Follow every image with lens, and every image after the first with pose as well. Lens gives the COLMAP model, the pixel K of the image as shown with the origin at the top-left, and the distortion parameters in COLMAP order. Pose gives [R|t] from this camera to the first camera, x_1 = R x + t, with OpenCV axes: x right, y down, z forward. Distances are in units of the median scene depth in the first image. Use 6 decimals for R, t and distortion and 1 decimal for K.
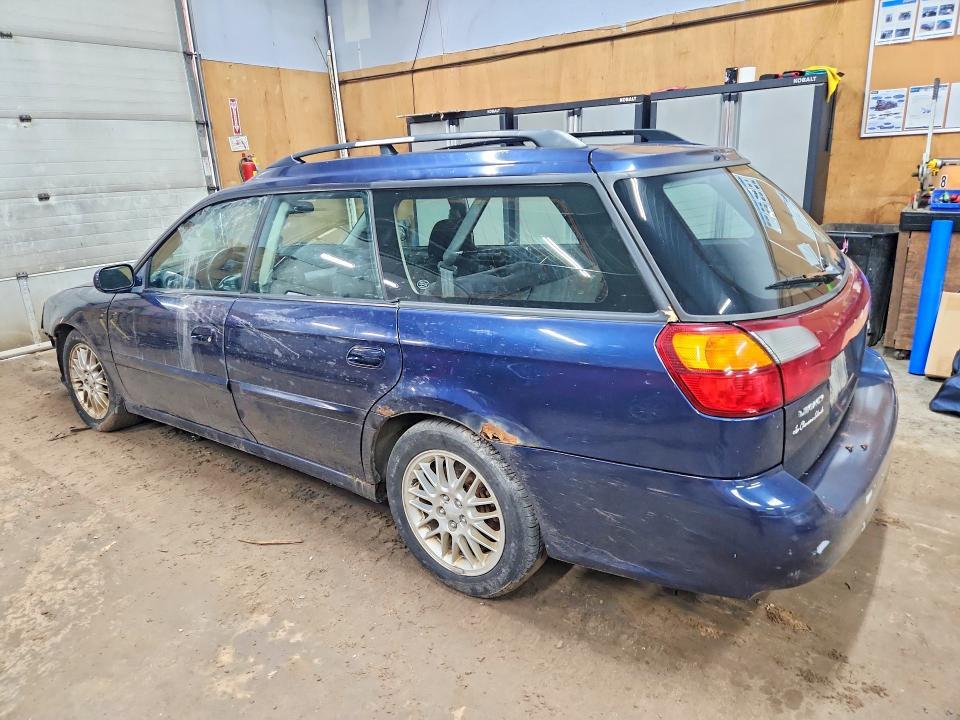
lens RADIAL K [[654.8, 0, 479.6], [0, 654.8, 360.0], [0, 0, 1]] dist [0.035821, -0.017824]
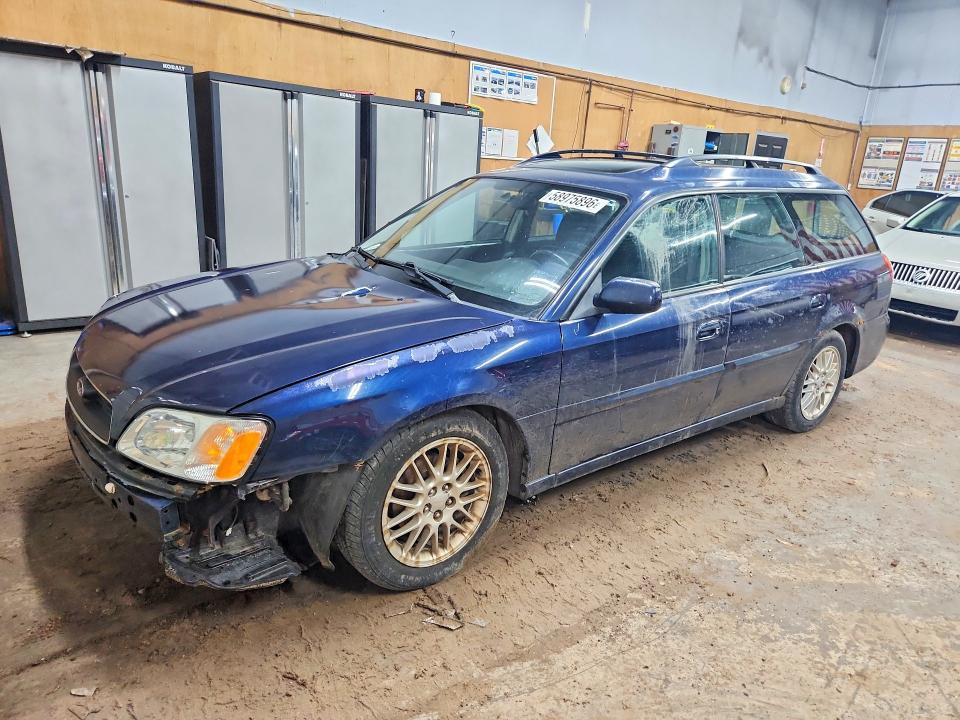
lens RADIAL K [[654.8, 0, 480.3], [0, 654.8, 364.3], [0, 0, 1]] dist [0.035821, -0.017824]
pose [[0.235990, -0.223956, 0.945596, -0.956272], [0.199639, 0.963498, 0.178372, -0.155308], [-0.951027, 0.146684, 0.272086, 0.690557]]
